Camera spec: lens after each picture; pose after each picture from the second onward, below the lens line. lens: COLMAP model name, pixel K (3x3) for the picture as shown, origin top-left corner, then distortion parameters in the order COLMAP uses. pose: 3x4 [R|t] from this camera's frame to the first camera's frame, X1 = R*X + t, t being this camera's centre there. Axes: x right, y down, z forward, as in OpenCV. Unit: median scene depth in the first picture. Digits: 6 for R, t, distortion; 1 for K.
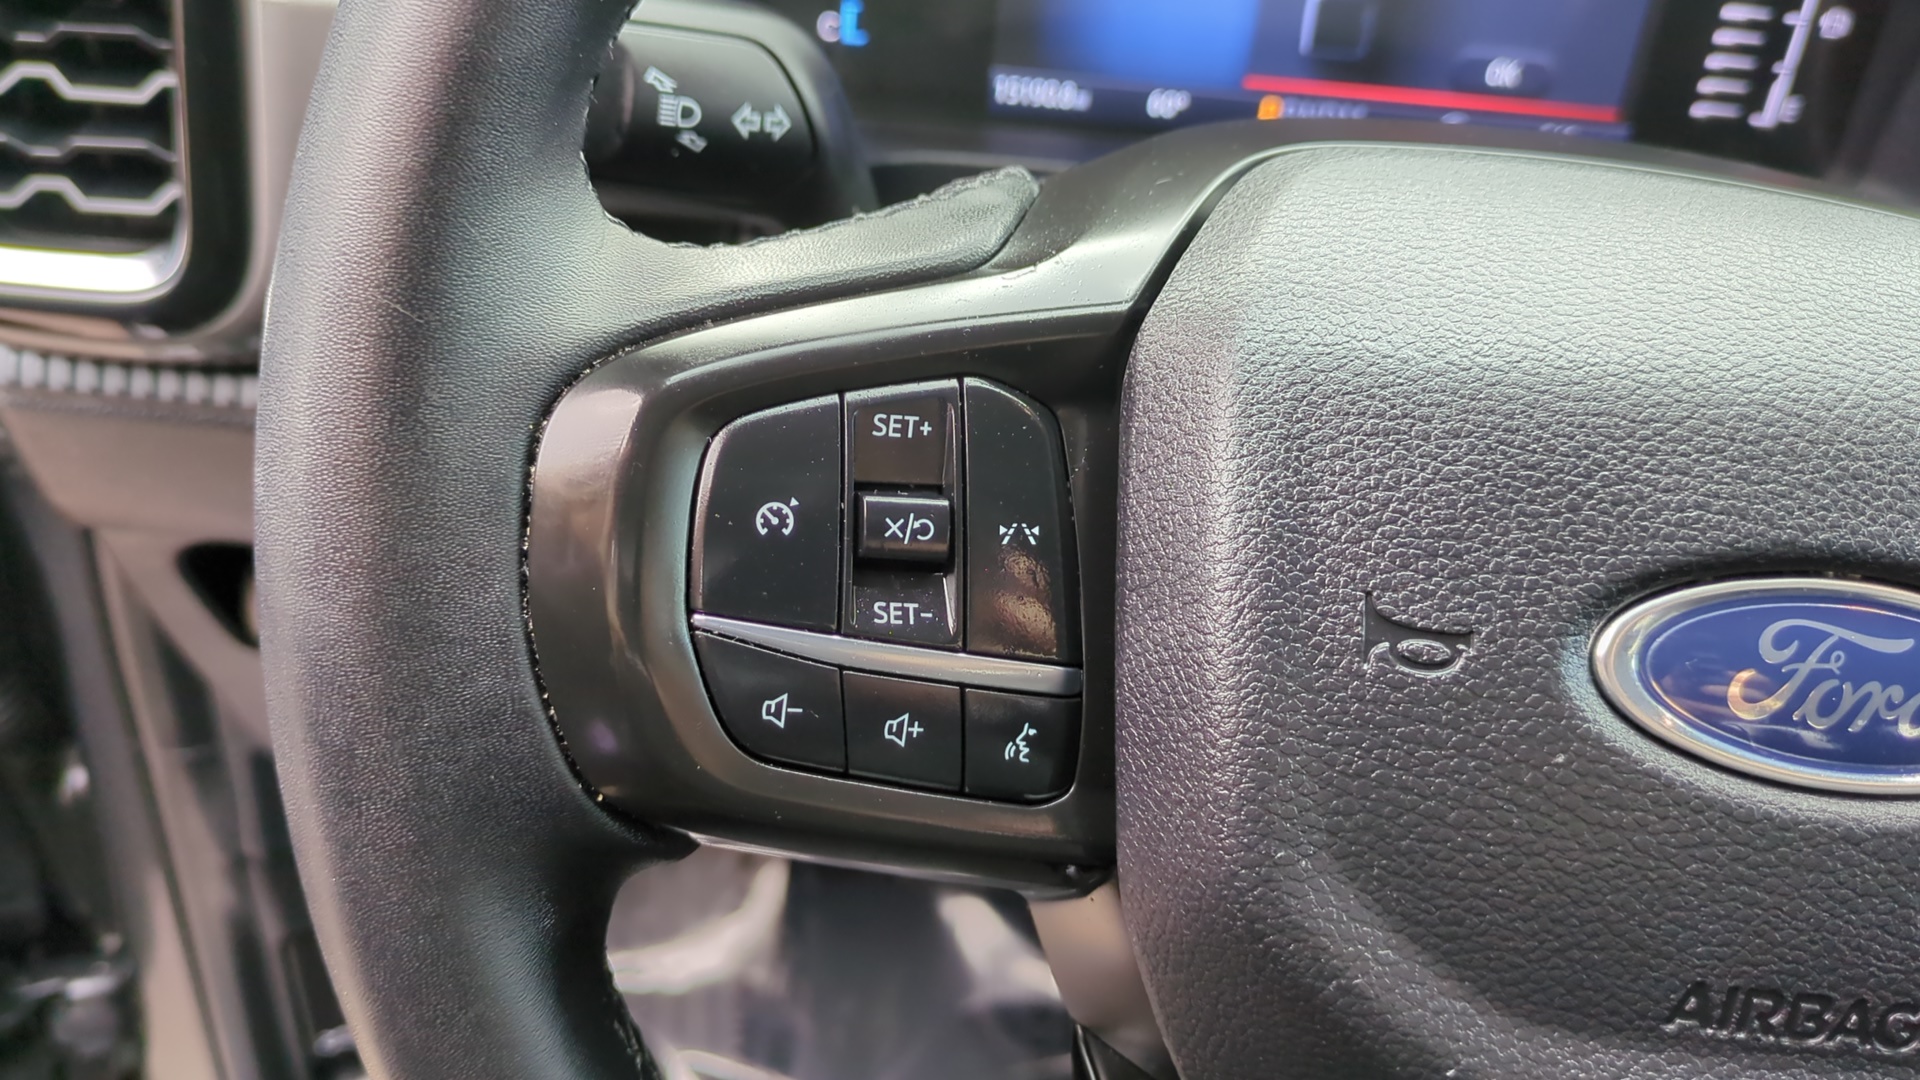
lens RADIAL K [[1649.4, 0, 960.0], [0, 1649.4, 540.0], [0, 0, 1]] dist [-0.006738, -0.012668]
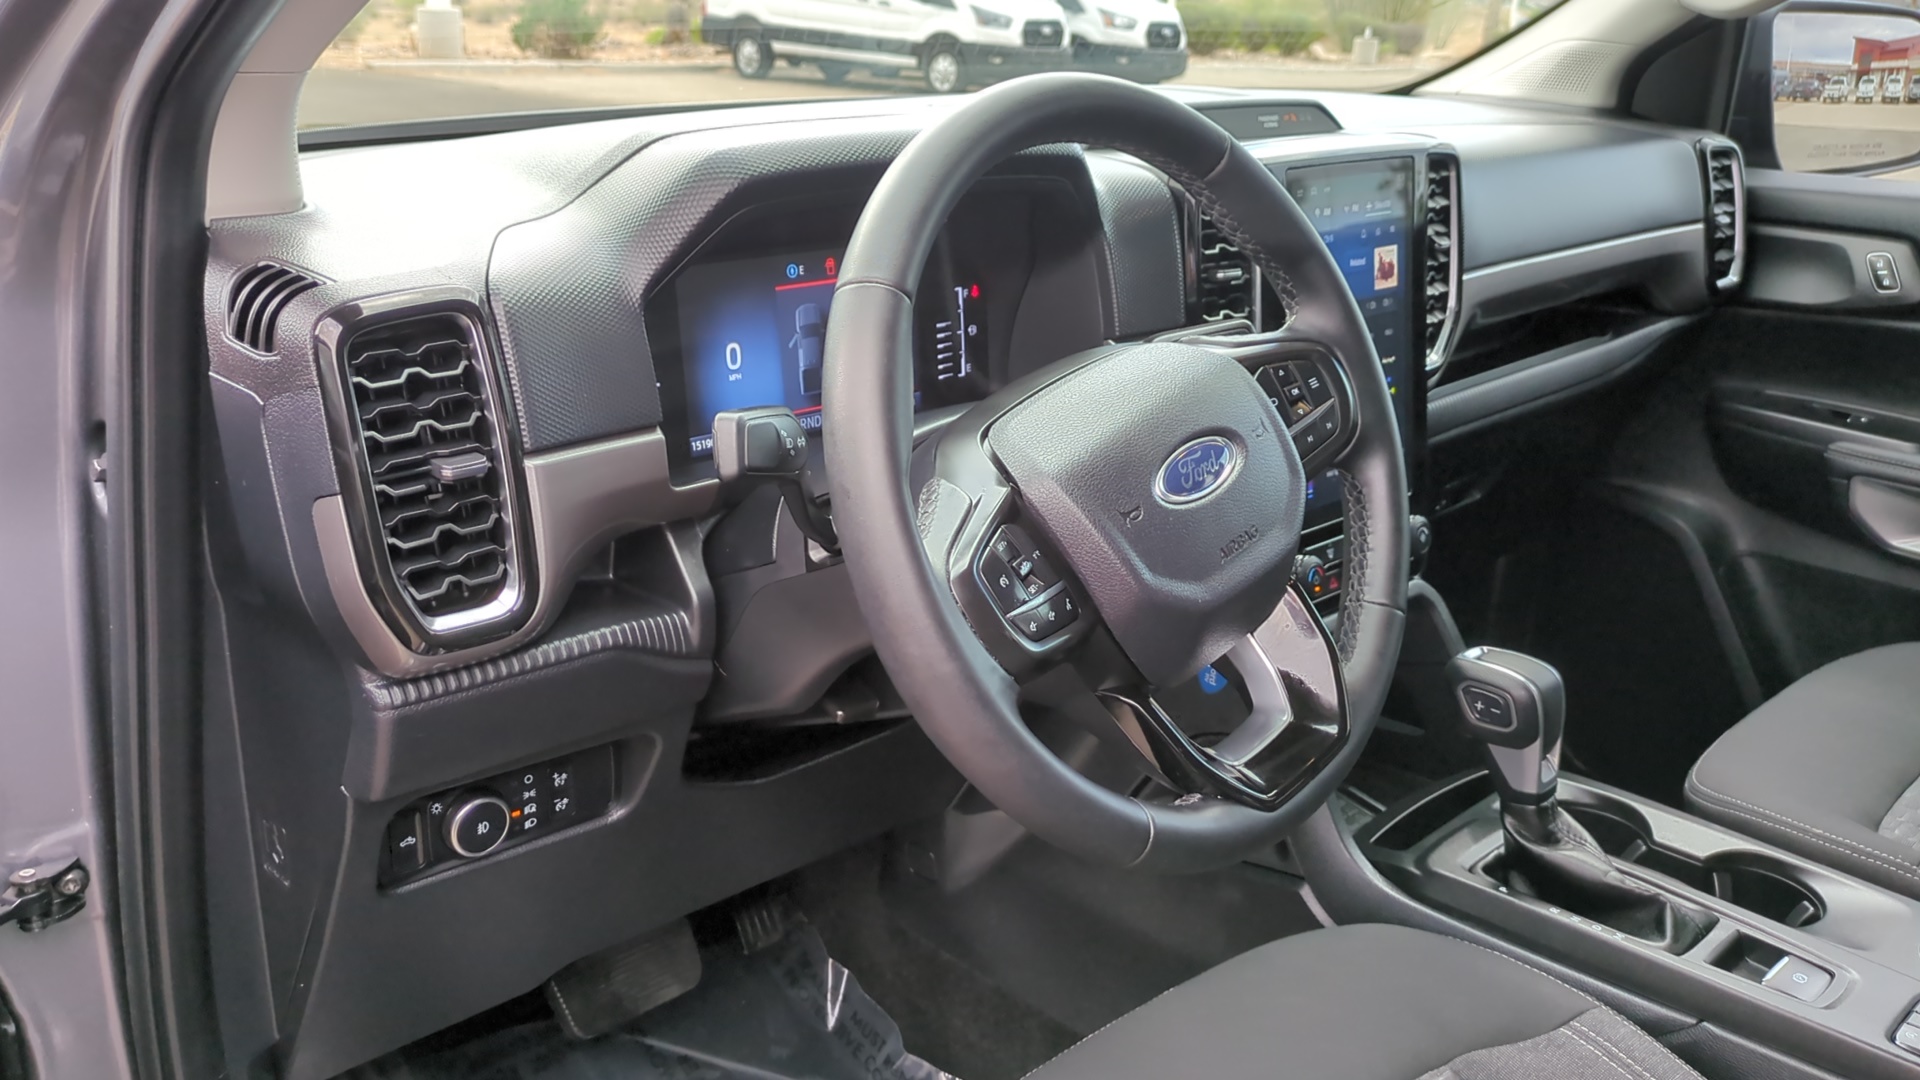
lens RADIAL K [[1656.6, 0, 967.8], [0, 1656.6, 547.7], [0, 0, 1]] dist [0.077715, -0.114018]
pose [[0.729765, -0.298713, 0.614991, -2.266536], [0.427599, 0.901283, -0.069631, 0.291366], [-0.533481, 0.313783, 0.785454, -1.704351]]
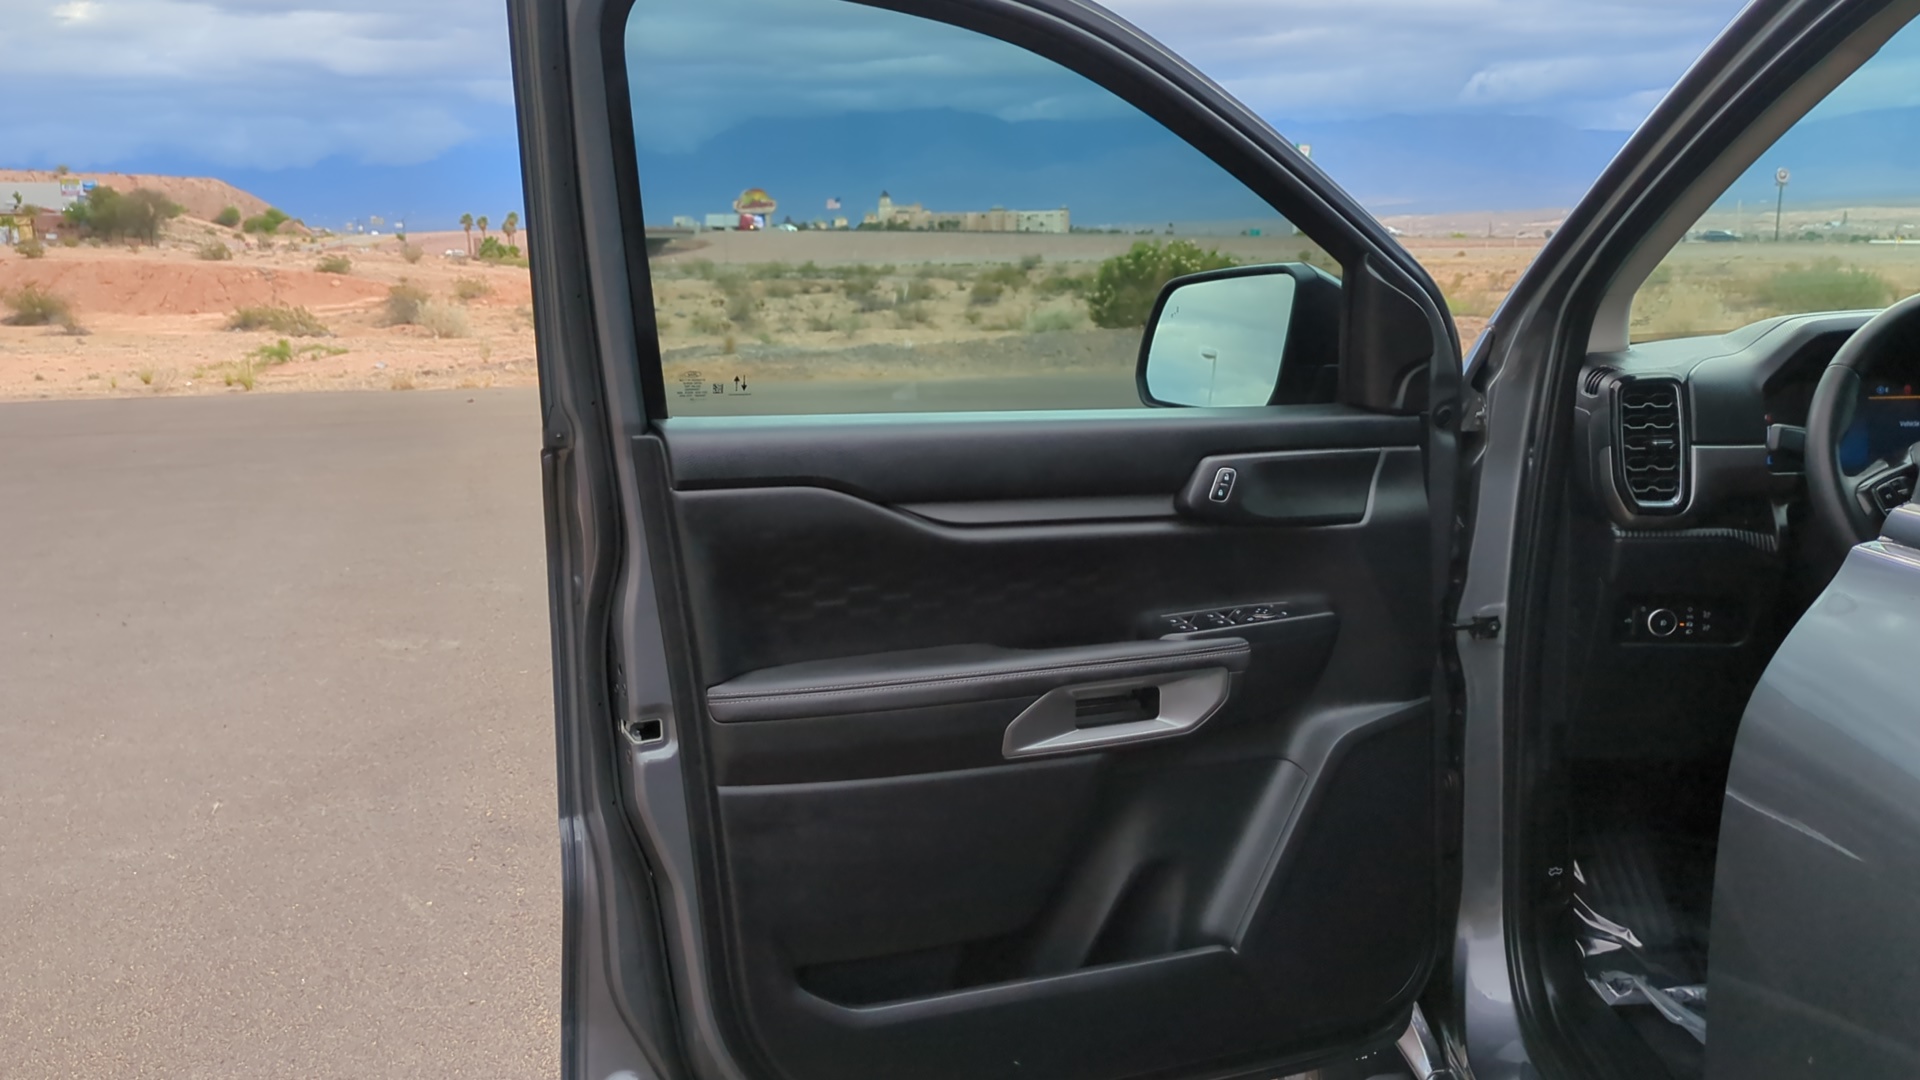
lens RADIAL K [[1639.8, 0, 967.4], [0, 1639.8, 528.2], [0, 0, 1]] dist [0.054675, -0.073515]
pose [[0.987221, -0.112114, -0.113250, -3.487944], [0.050961, 0.895450, -0.442237, 3.454495], [0.150991, 0.430814, 0.889720, -6.448551]]
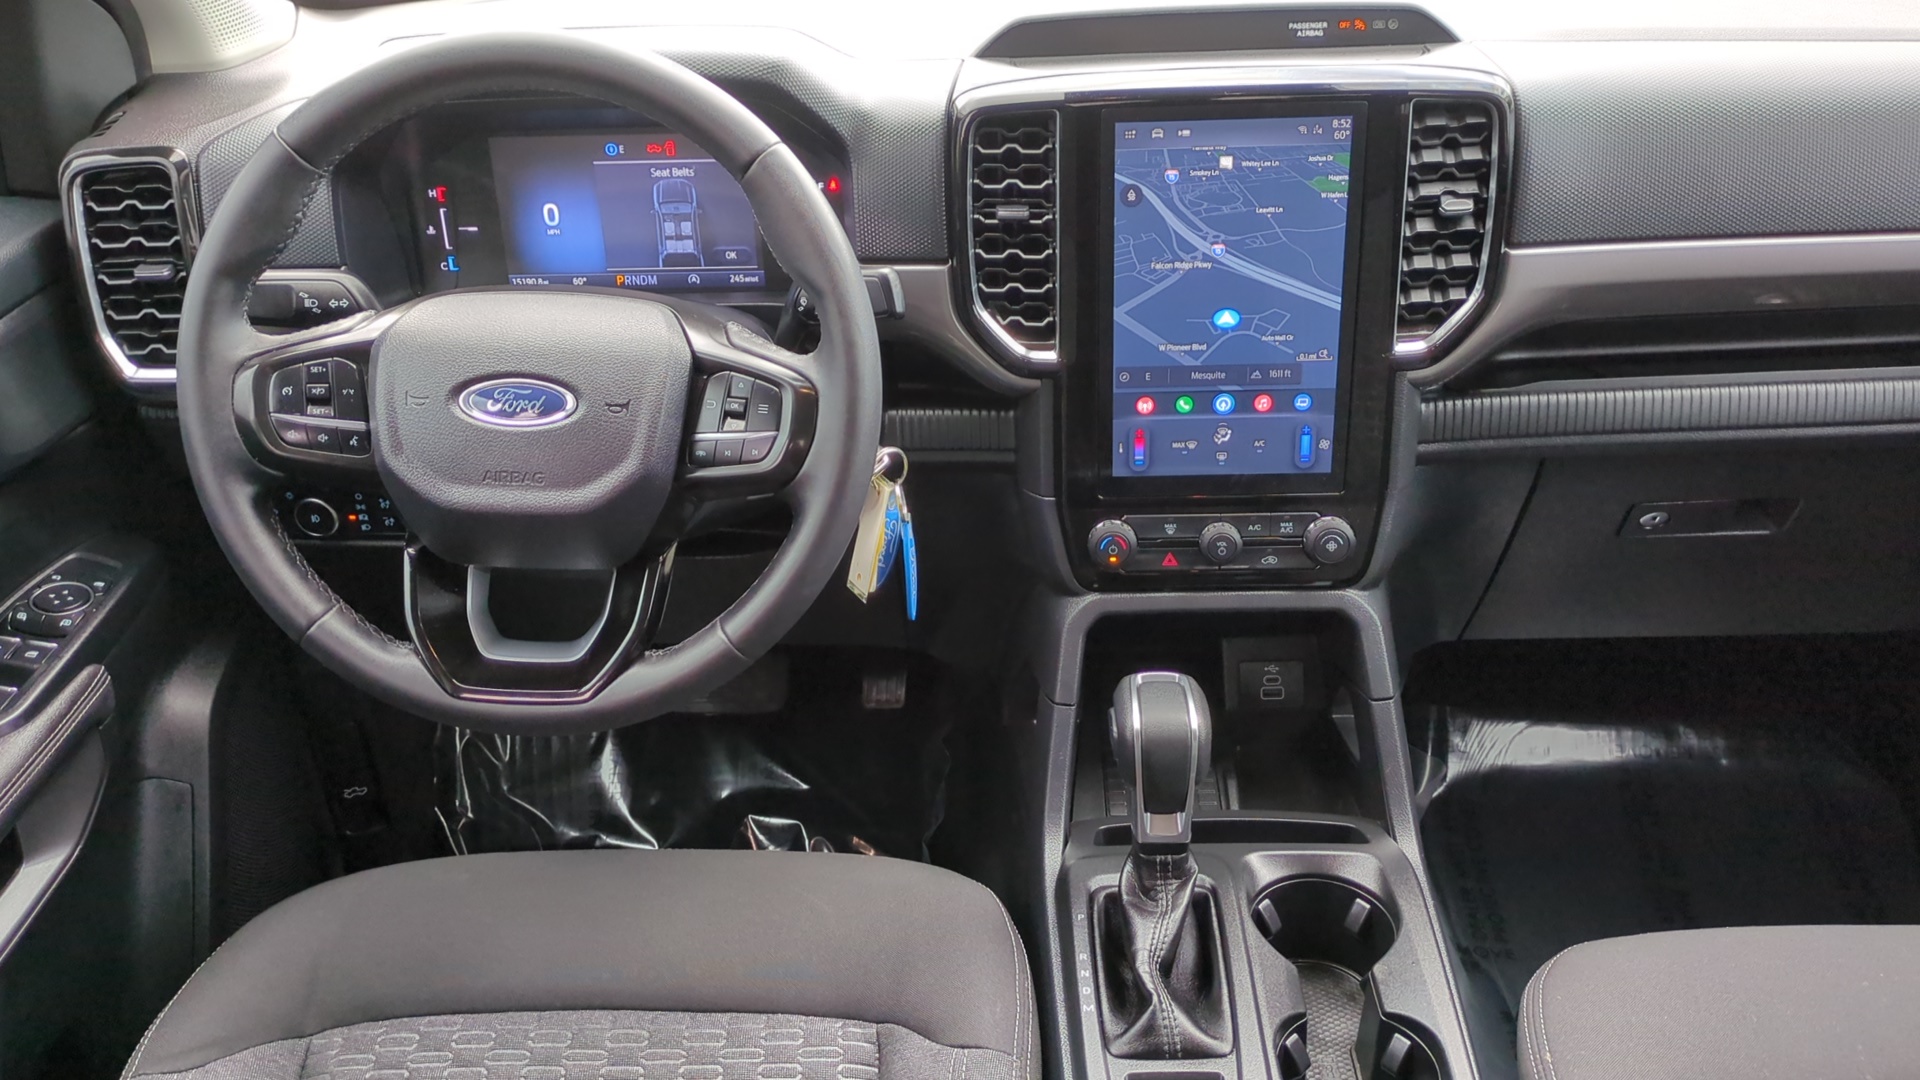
lens RADIAL K [[1631.7, 0, 960.0], [0, 1631.7, 540.0], [0, 0, 1]] dist [0.052743, 0.005267]
pose [[0.988888, -0.088596, -0.119380, 2.133212], [0.076658, 0.991916, -0.101129, 0.954491], [0.127375, 0.090854, 0.987685, -3.063611]]
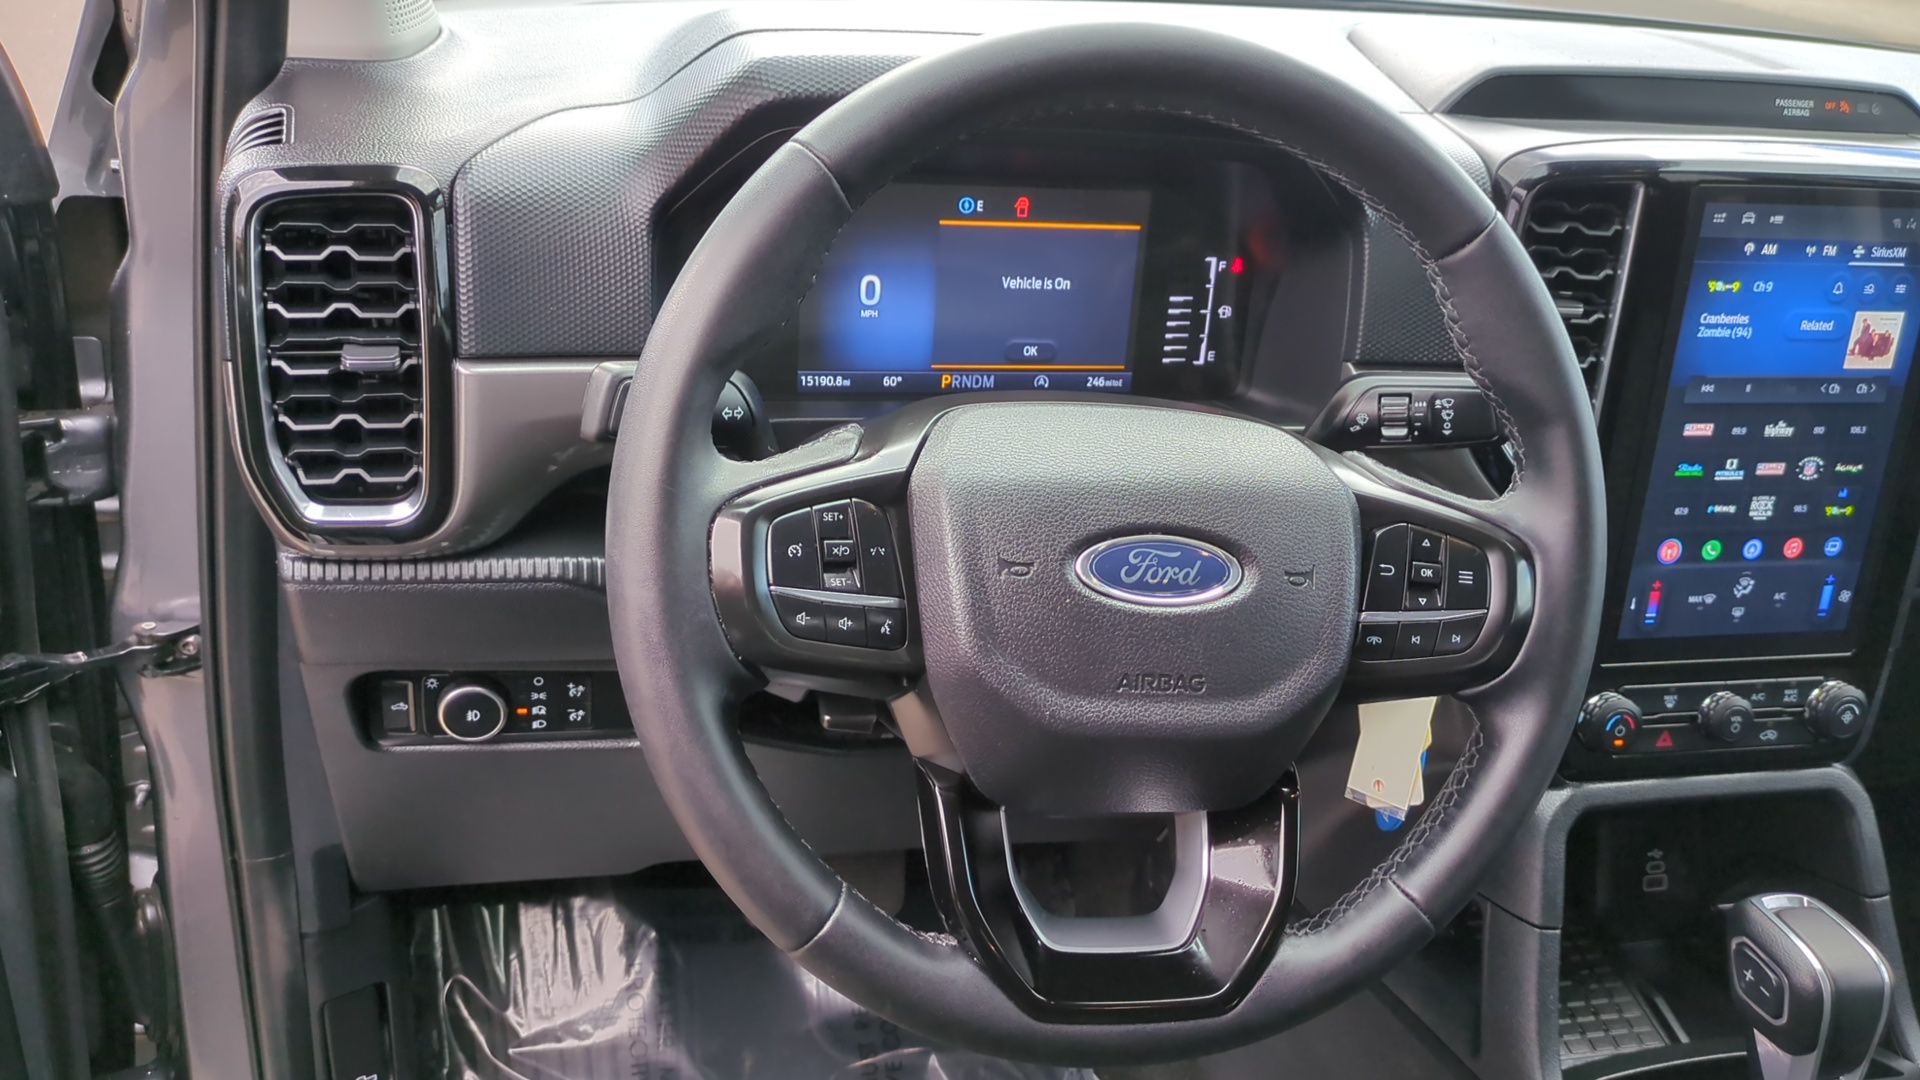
lens RADIAL K [[1645.0, 0, 971.6], [0, 1645.0, 546.3], [0, 0, 1]] dist [0.081649, -0.103964]
pose [[0.977948, -0.100860, 0.182882, -0.323648], [0.124804, 0.984338, -0.124512, 0.362086], [-0.167459, 0.144590, 0.975219, -1.787672]]
